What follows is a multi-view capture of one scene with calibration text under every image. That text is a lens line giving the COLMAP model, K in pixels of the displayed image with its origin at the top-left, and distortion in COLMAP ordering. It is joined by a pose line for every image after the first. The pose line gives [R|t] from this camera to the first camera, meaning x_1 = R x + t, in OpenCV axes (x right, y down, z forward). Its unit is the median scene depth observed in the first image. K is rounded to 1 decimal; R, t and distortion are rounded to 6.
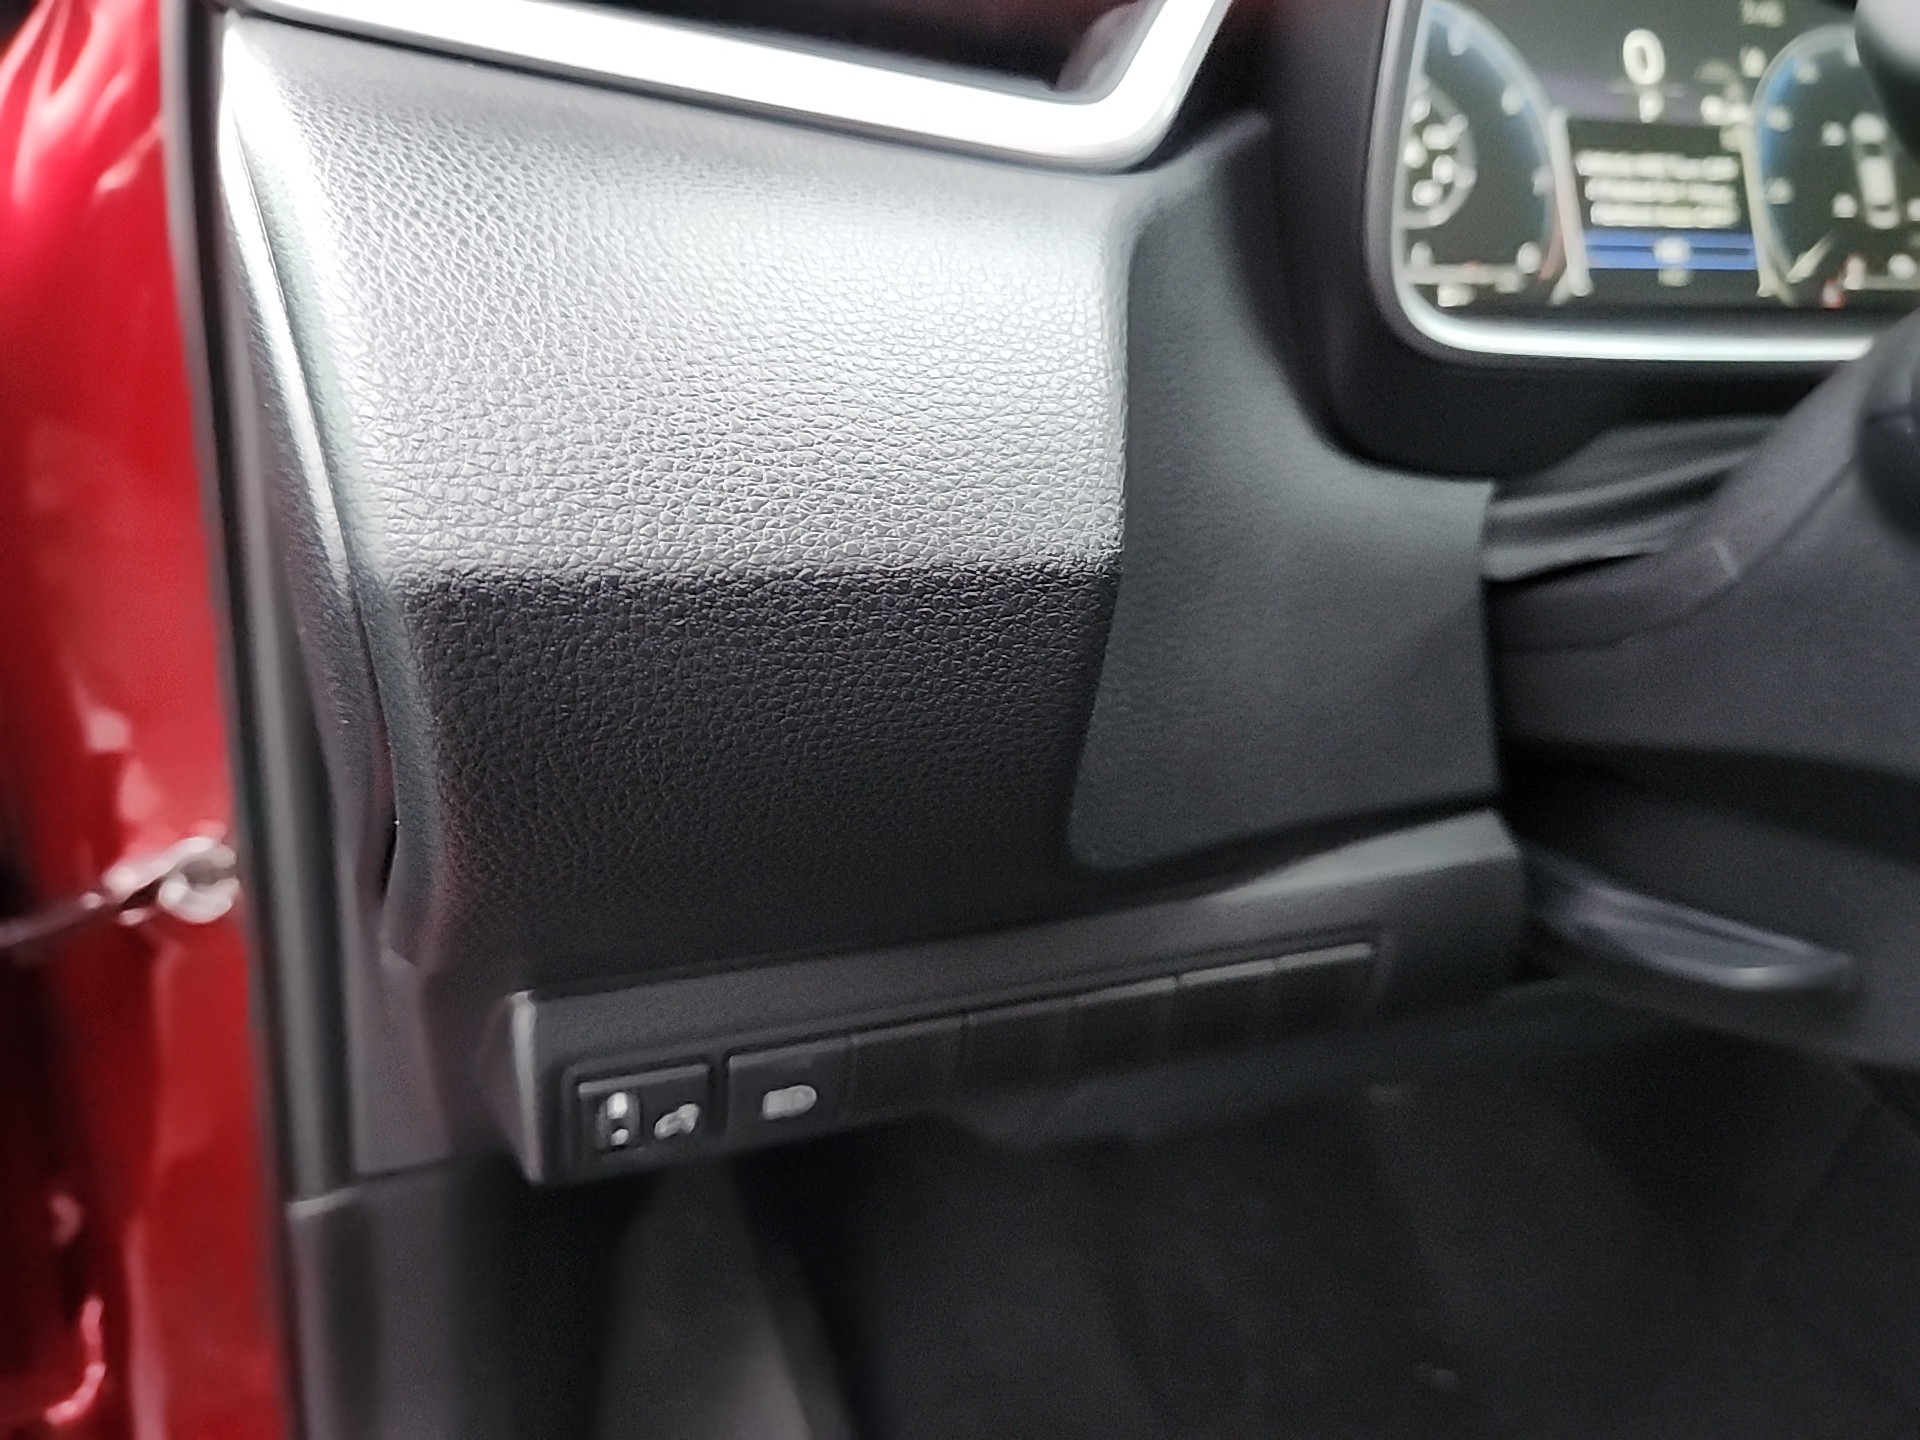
lens RADIAL K [[1352.5, 0, 961.0], [0, 1352.5, 756.6], [0, 0, 1]] dist [0.041808, -0.031581]
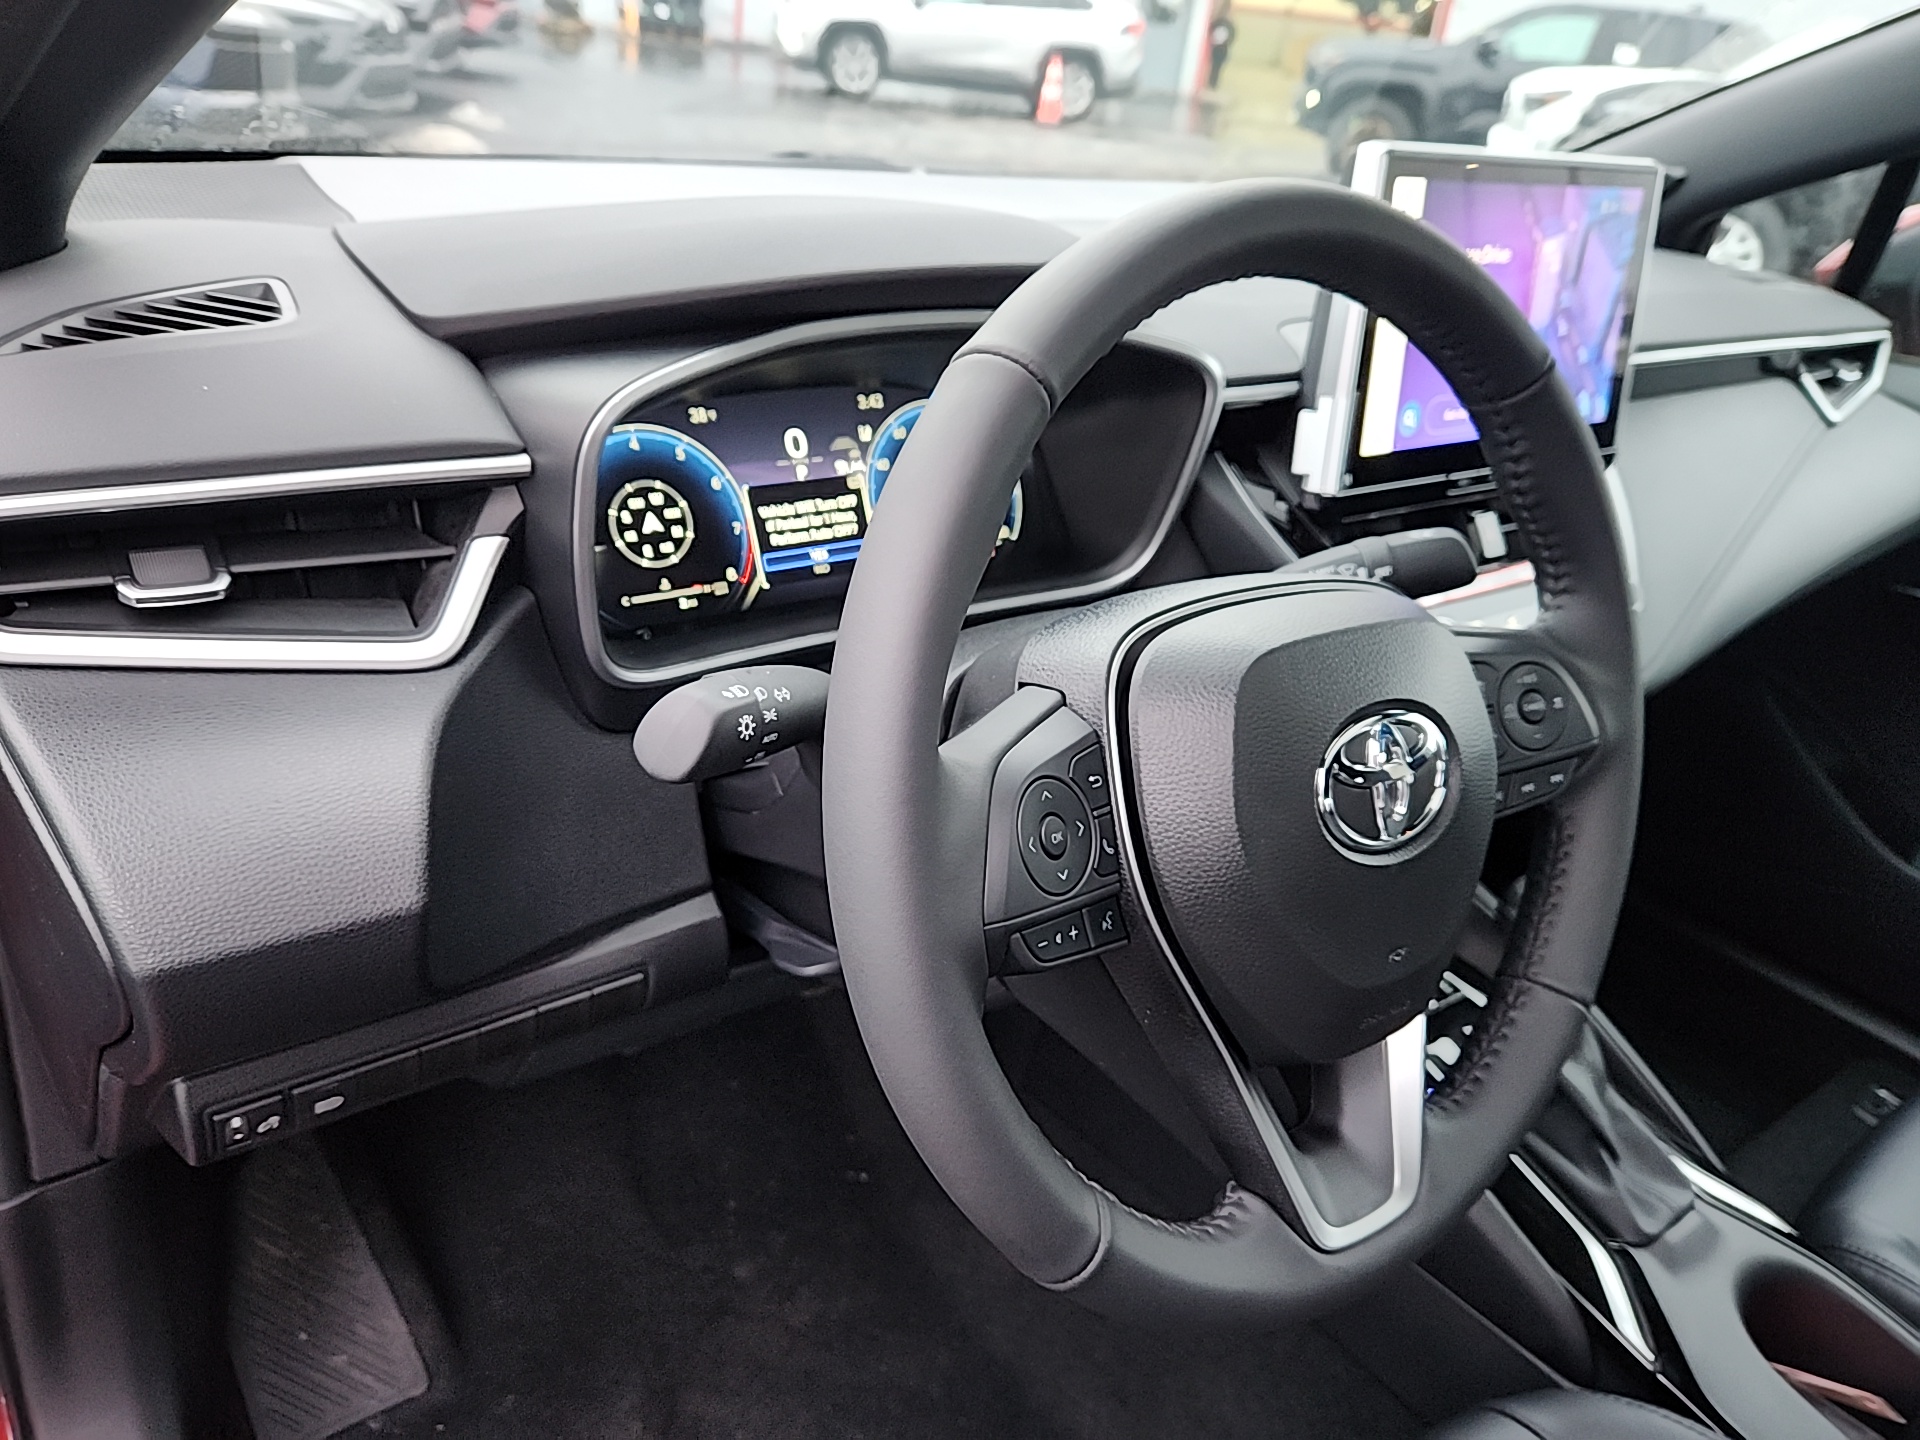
lens RADIAL K [[1352.5, 0, 961.0], [0, 1352.5, 756.6], [0, 0, 1]] dist [0.041808, -0.031581]
pose [[0.955442, -0.094327, 0.279703, 0.182011], [0.069234, 0.992746, 0.098295, -0.283606], [-0.286946, -0.074550, 0.955042, -0.842823]]
